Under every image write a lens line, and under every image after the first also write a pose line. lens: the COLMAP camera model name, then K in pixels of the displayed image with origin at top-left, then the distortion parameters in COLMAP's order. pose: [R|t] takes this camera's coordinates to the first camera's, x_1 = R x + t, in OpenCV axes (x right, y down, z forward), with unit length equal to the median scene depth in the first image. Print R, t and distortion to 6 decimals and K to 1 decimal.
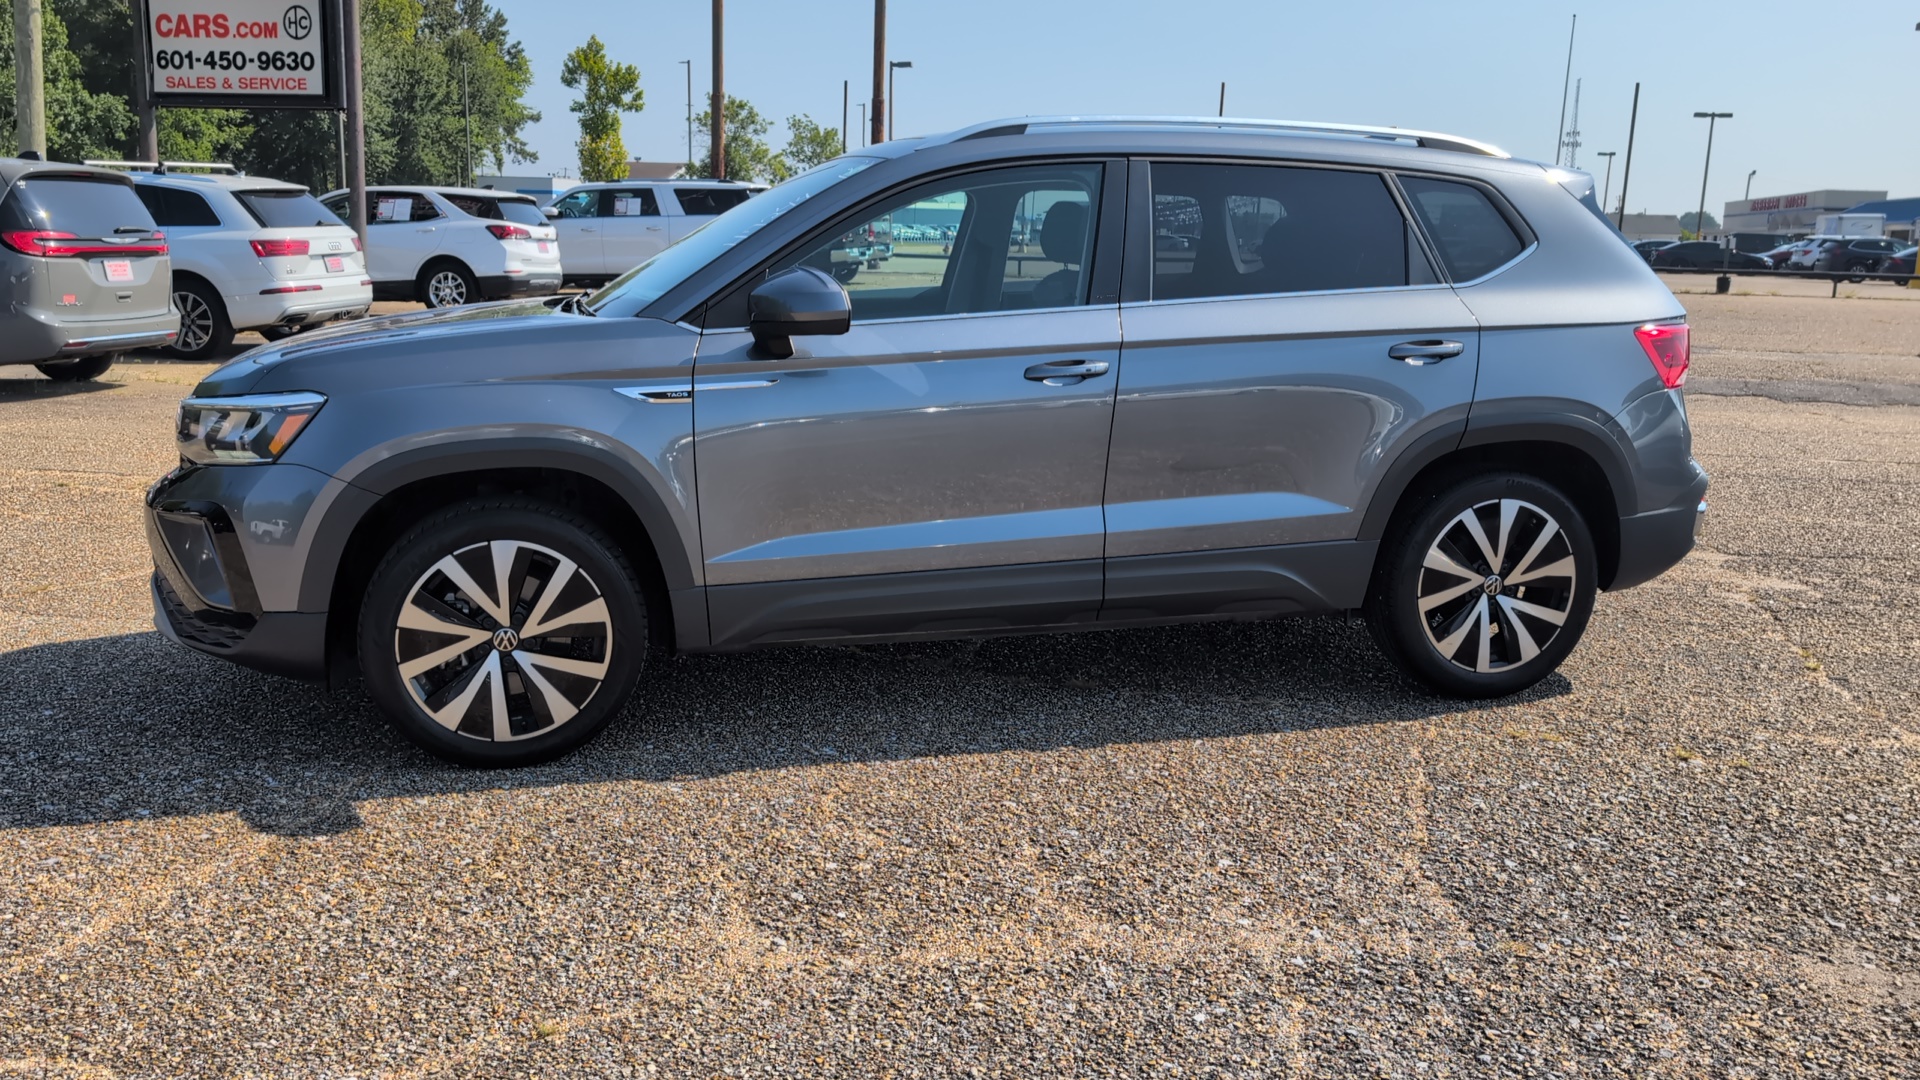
lens RADIAL K [[1609.5, 0, 961.0], [0, 1609.5, 538.6], [0, 0, 1]] dist [0.038776, -0.037918]
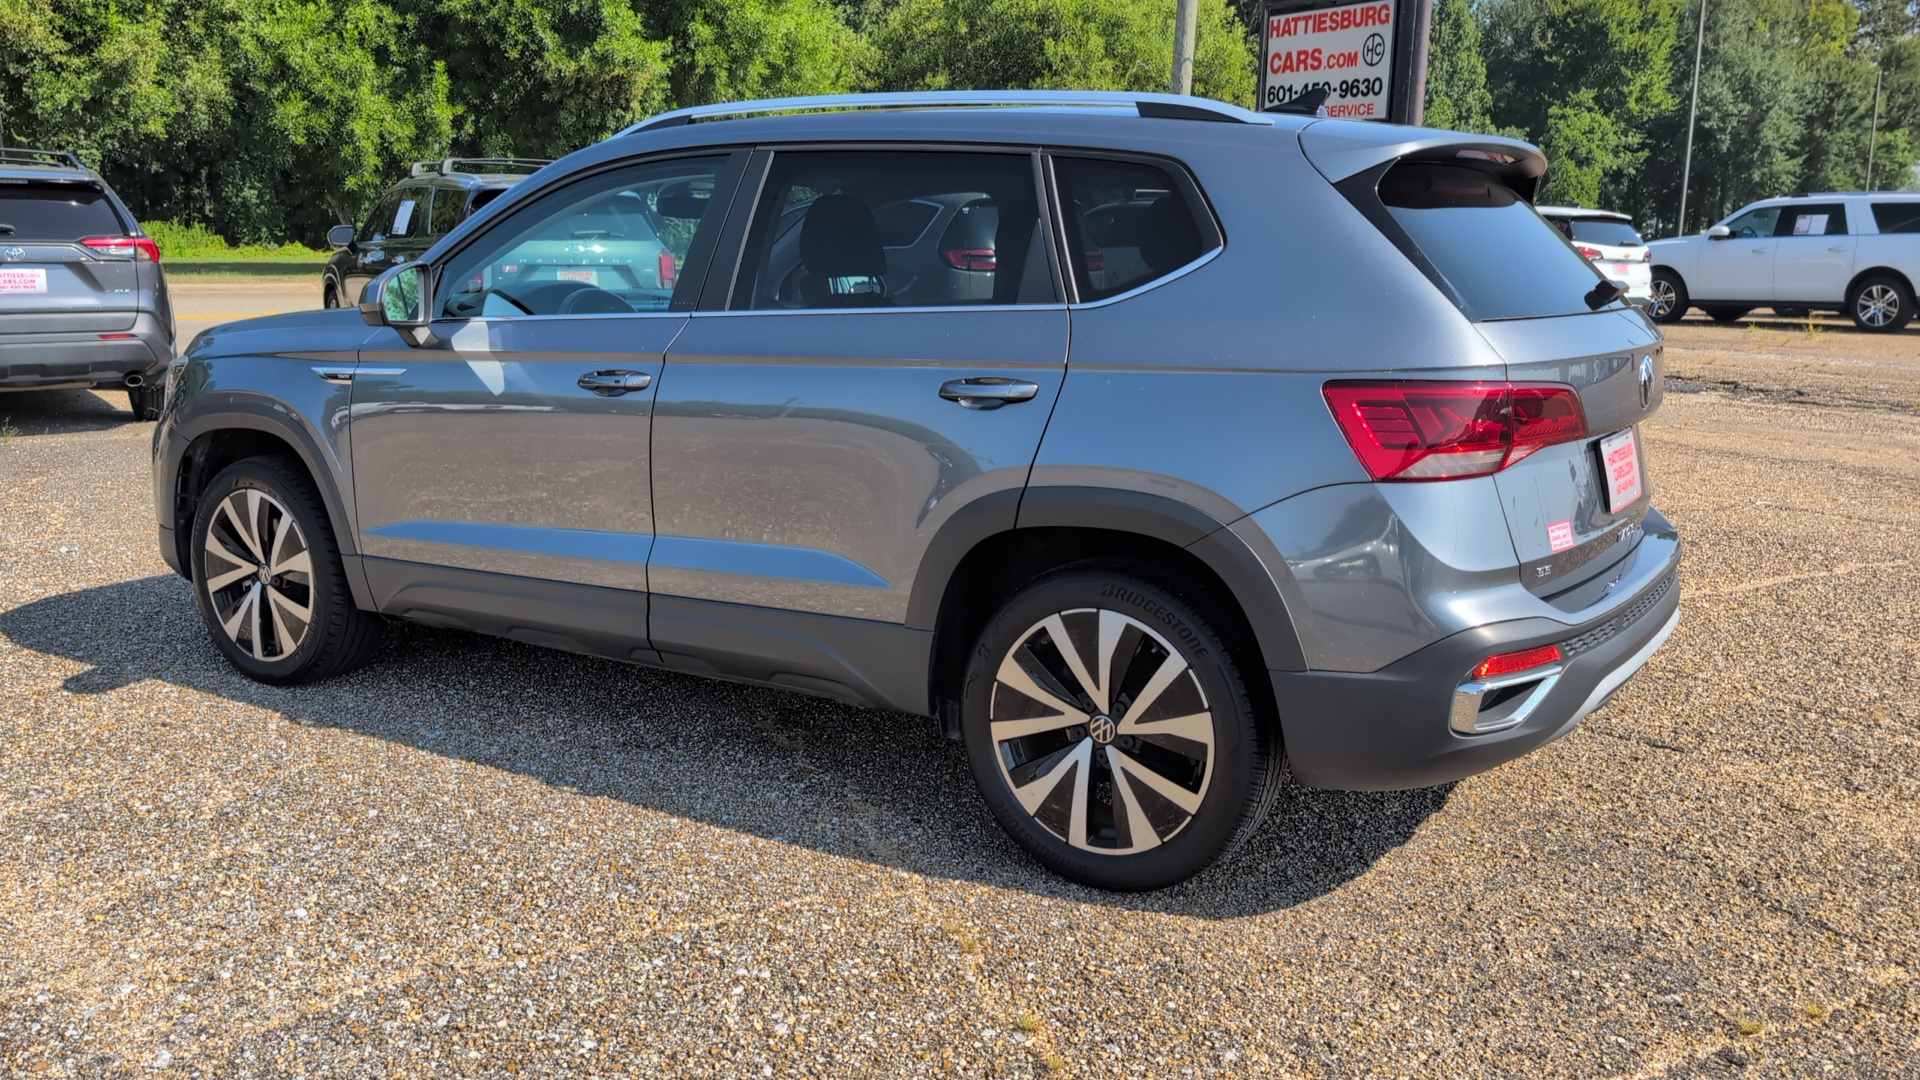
lens RADIAL K [[1609.5, 0, 952.9], [0, 1609.5, 543.0], [0, 0, 1]] dist [0.038776, -0.037918]
pose [[0.691009, 0.134332, -0.710254, 0.180909], [-0.142907, 0.988575, 0.047937, -0.017898], [0.708579, 0.068375, 0.702311, 0.105101]]
